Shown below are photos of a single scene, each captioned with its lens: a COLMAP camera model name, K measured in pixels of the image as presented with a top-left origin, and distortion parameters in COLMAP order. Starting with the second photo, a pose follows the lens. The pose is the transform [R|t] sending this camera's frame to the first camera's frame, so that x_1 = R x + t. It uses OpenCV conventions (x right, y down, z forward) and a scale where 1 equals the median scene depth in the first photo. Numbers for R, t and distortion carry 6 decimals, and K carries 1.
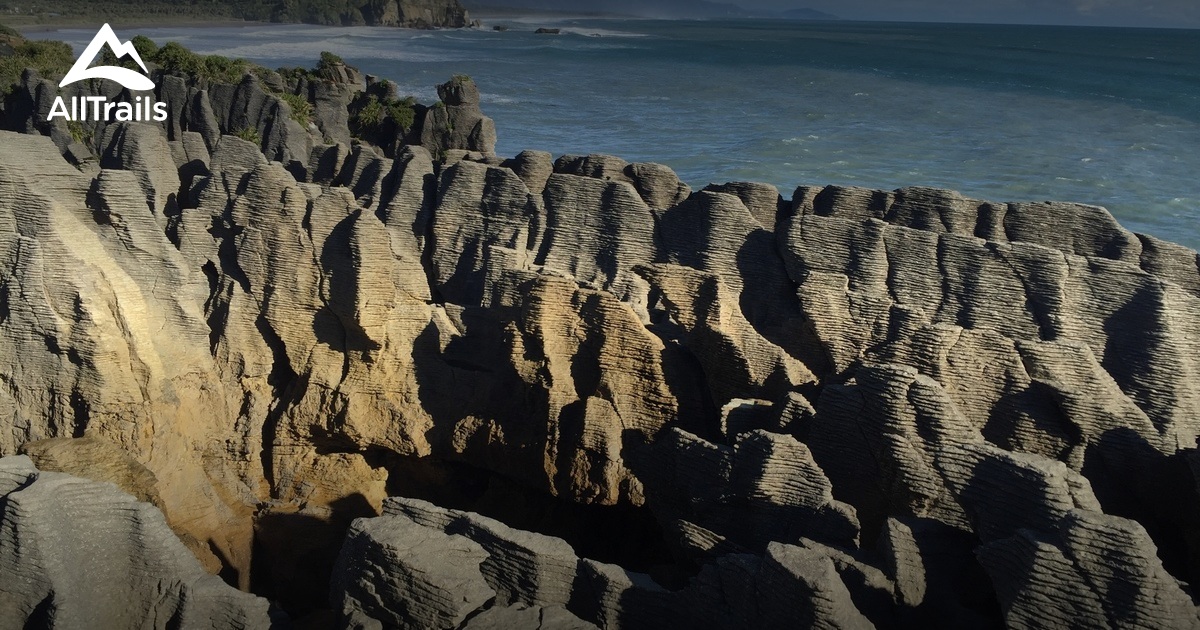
lens RADIAL K [[1155.3, 0, 600.0], [0, 1155.3, 315.0], [0, 0, 1]] dist [0.071648, 0.007806]
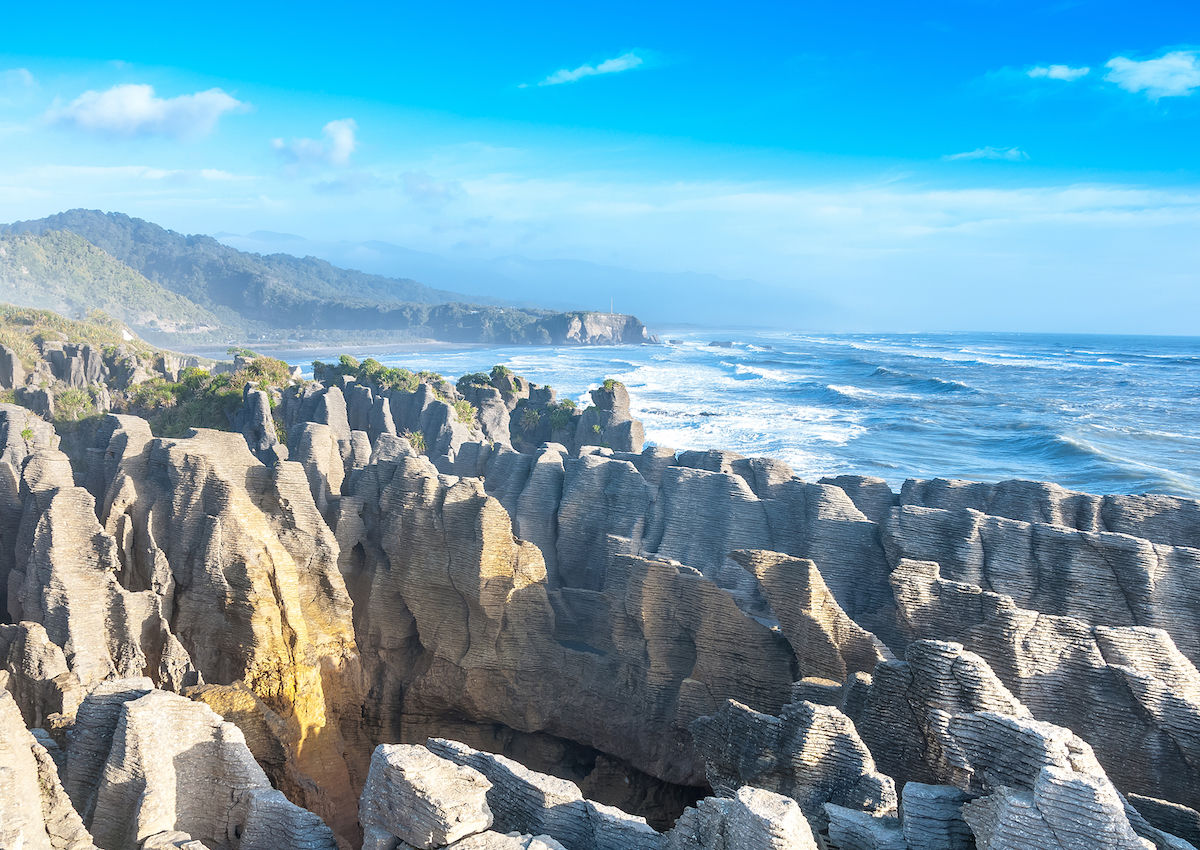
lens RADIAL K [[1171.0, 0, 600.0], [0, 1171.0, 425.0], [0, 0, 1]] dist [-0.147705, 0.031416]
pose [[0.979477, -0.003613, -0.201523, 0.126728], [-0.032443, 0.983976, -0.175327, 0.033080], [0.198927, 0.178267, 0.963664, -0.050974]]
